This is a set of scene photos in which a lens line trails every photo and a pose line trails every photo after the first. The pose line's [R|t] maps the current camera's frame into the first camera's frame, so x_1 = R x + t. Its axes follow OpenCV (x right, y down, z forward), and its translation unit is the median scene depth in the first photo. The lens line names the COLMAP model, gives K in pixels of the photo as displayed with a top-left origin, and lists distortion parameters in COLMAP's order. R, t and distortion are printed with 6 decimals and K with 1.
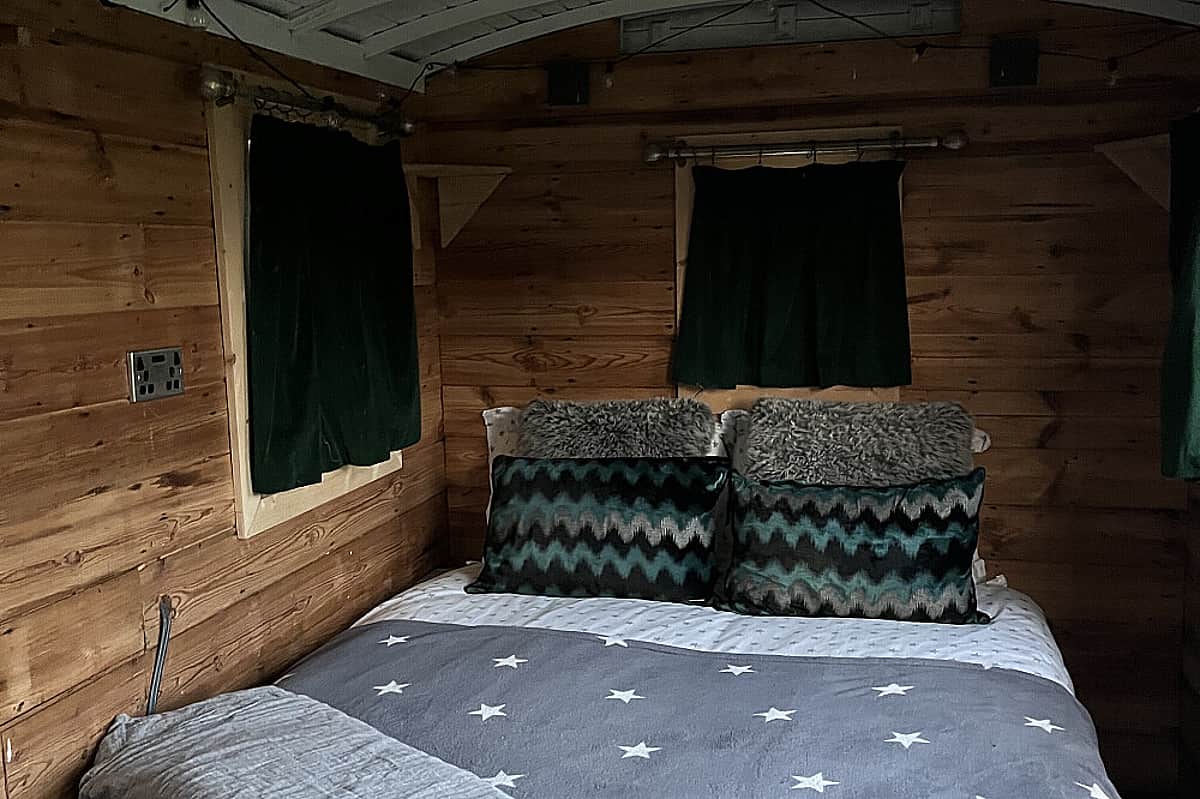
lens RADIAL K [[1220.1, 0, 593.7], [0, 1220.1, 406.5], [0, 0, 1]] dist [0.036624, 0.000000]
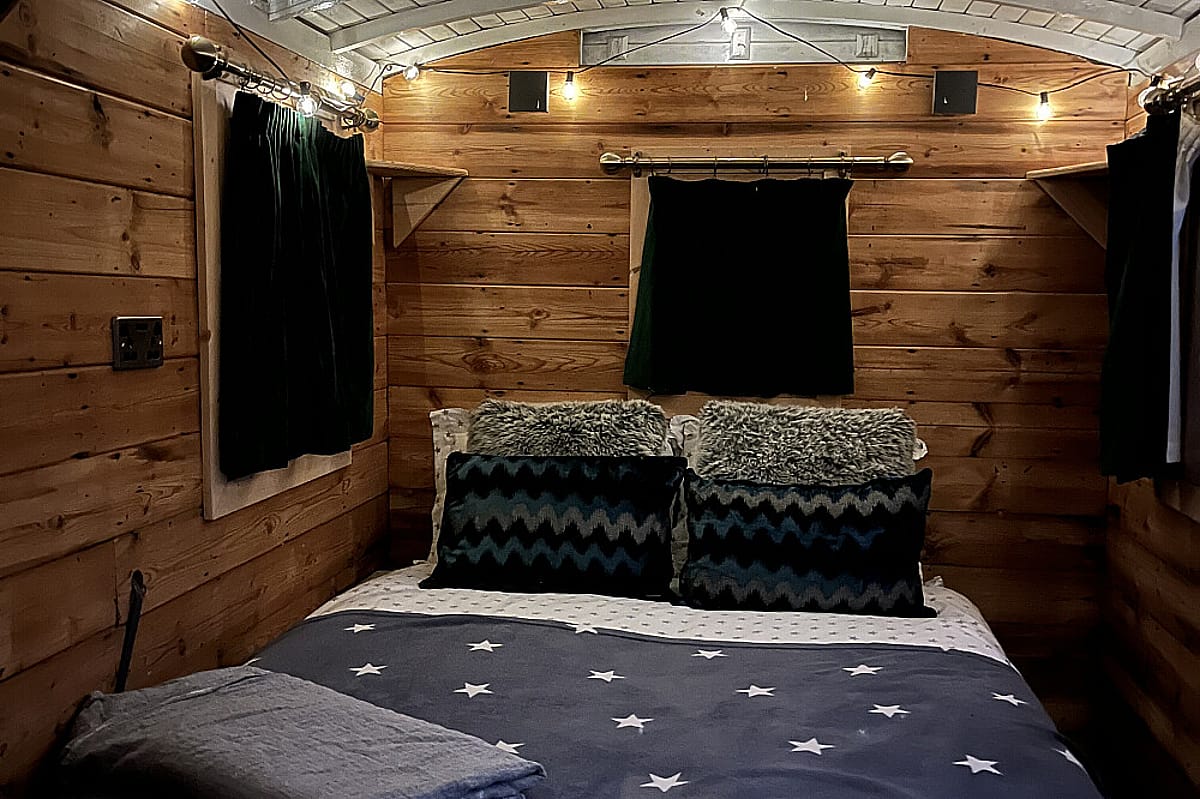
lens RADIAL K [[1220.1, 0, 608.1], [0, 1220.1, 398.9], [0, 0, 1]] dist [0.036624, 0.000000]
pose [[0.993018, 0.027575, 0.114691, -0.071189], [-0.022631, 0.998767, -0.044183, 0.039659], [-0.115768, 0.041279, 0.992418, -0.009001]]
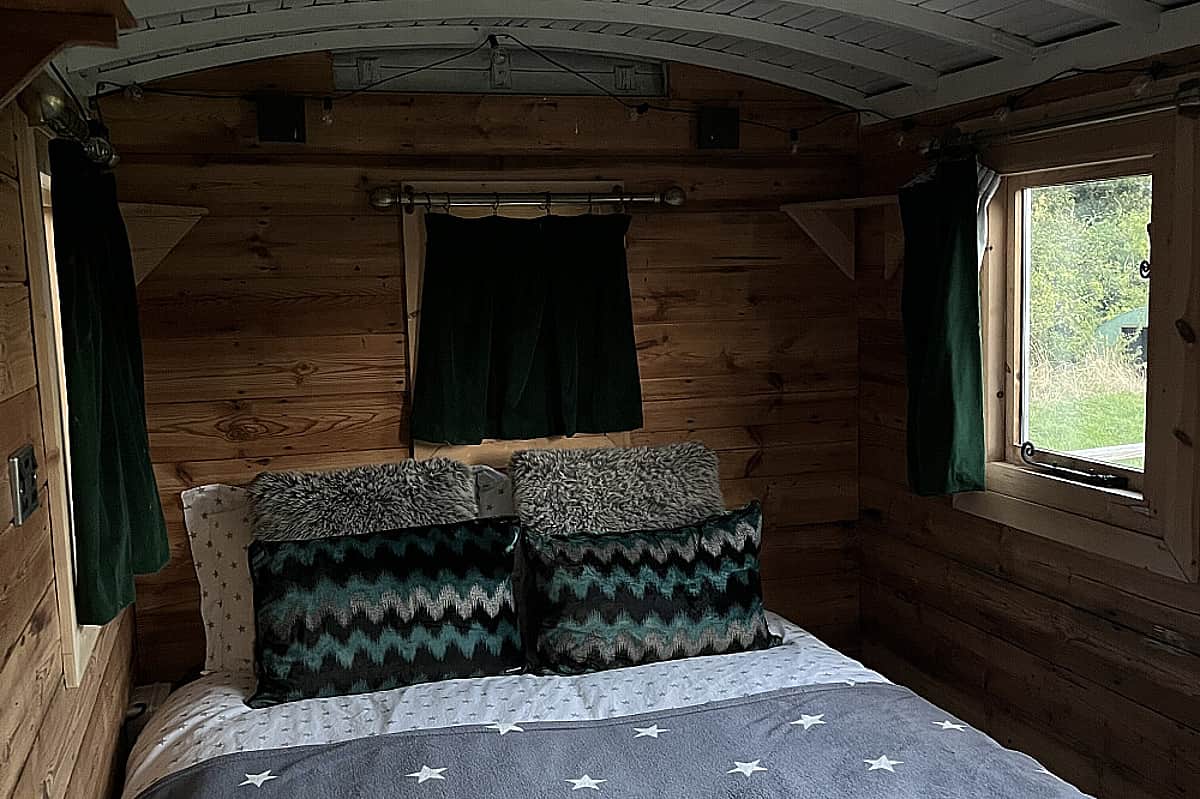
lens RADIAL K [[1220.1, 0, 593.7], [0, 1220.1, 396.0], [0, 0, 1]] dist [0.036624, 0.000000]
pose [[0.854730, -0.053311, 0.516328, -0.329371], [0.073526, 0.997117, -0.018763, -0.029706], [-0.513839, 0.054001, 0.856185, 0.137580]]
